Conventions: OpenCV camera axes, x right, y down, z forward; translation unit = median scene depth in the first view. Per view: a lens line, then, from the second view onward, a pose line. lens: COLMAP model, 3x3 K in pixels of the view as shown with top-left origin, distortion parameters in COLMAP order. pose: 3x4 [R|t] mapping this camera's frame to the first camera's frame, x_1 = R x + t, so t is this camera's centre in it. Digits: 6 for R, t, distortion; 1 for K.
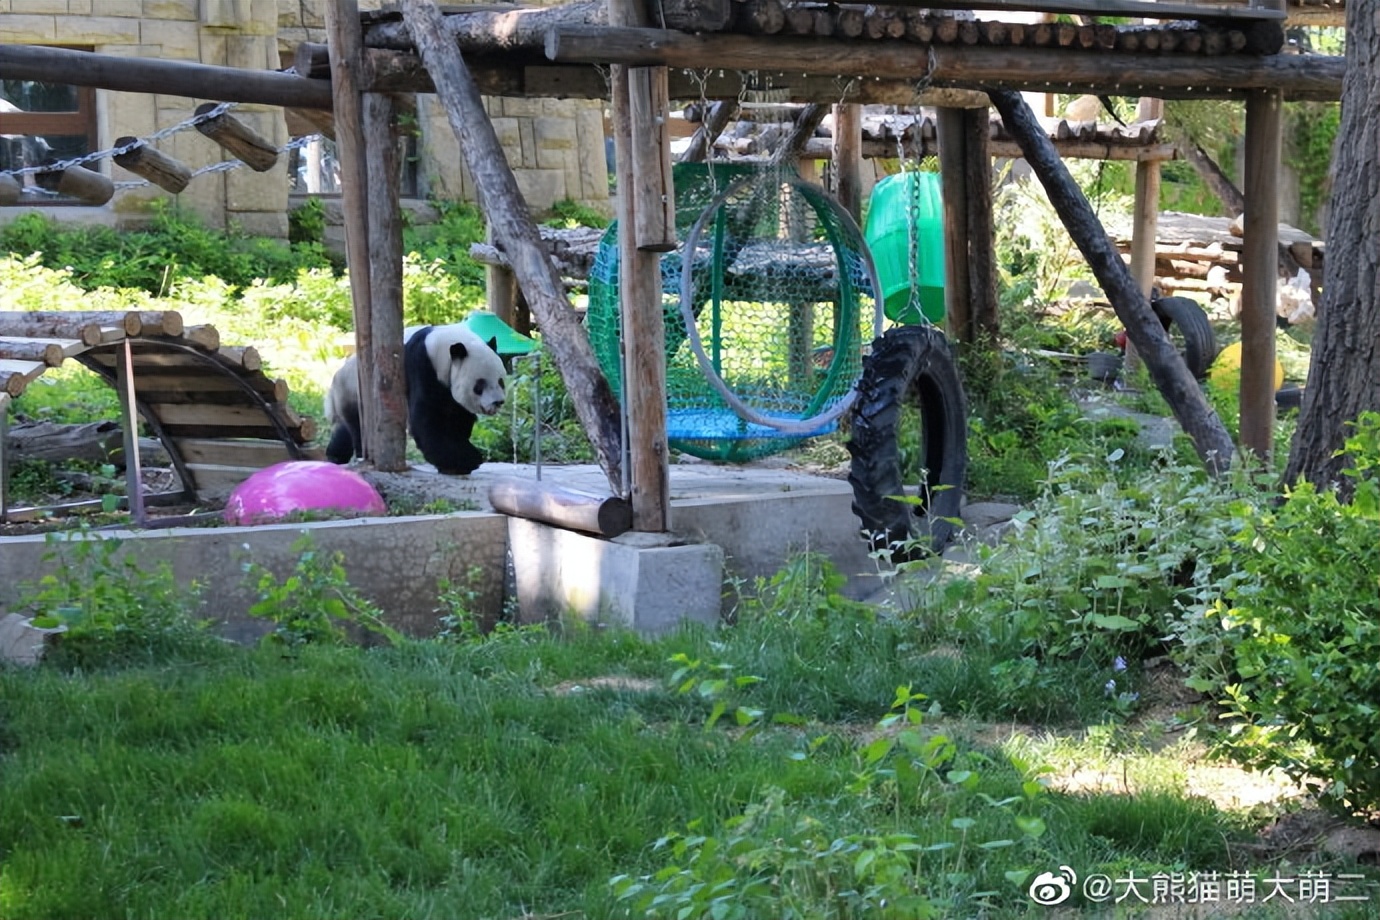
lens RADIAL K [[3290.8, 0, 690.0], [0, 3290.8, 460.0], [0, 0, 1]] dist [0.016034, 0.186180]
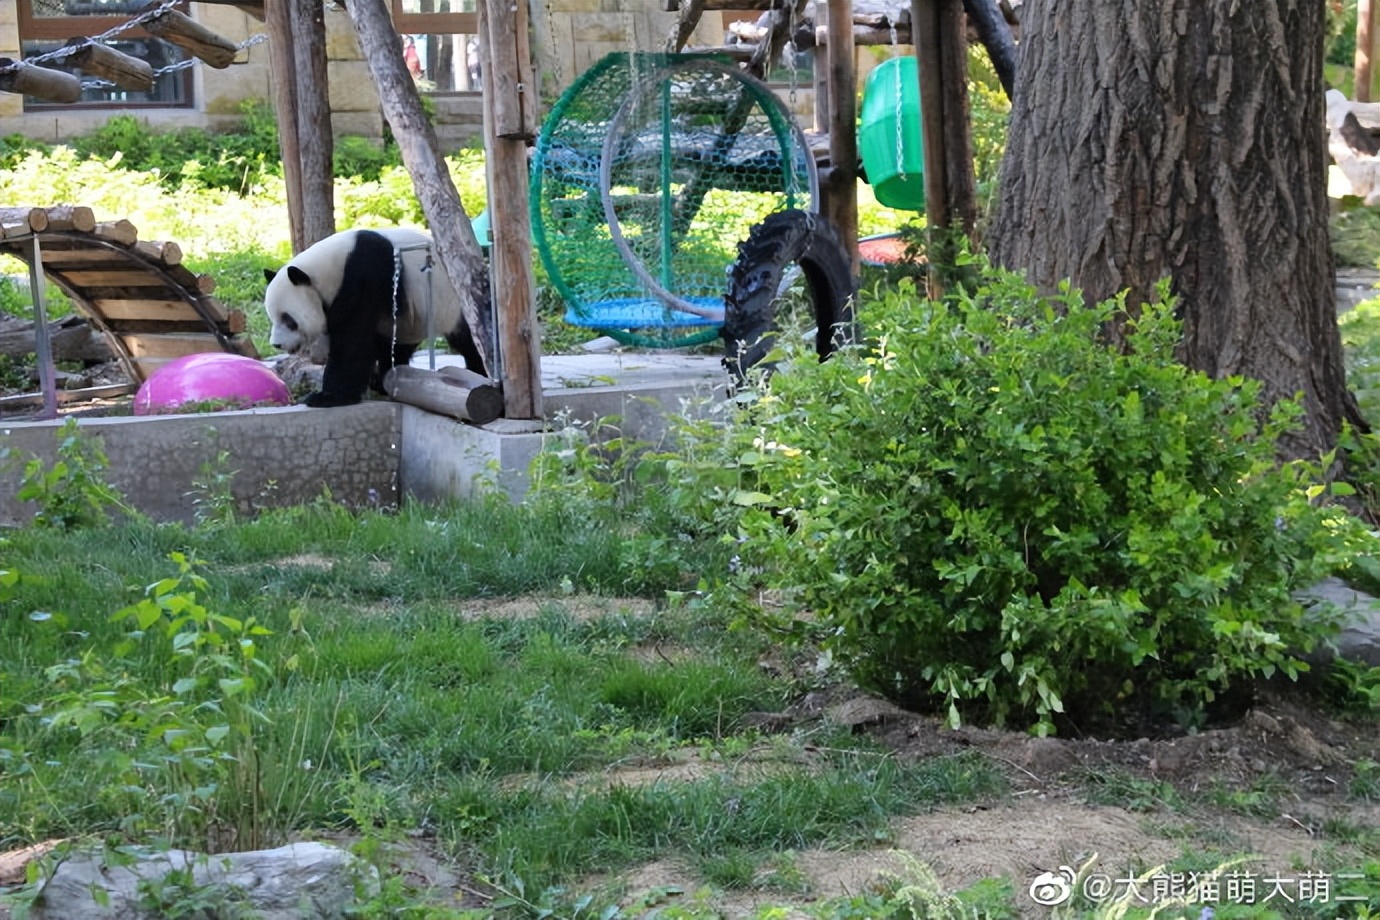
lens RADIAL K [[3290.8, 0, 690.0], [0, 3290.8, 460.0], [0, 0, 1]] dist [0.016034, 0.186180]
pose [[0.995919, -0.007646, -0.089929, 0.134011], [0.010408, 0.999487, 0.030282, 0.004595], [0.089651, -0.031095, 0.995488, -0.000854]]
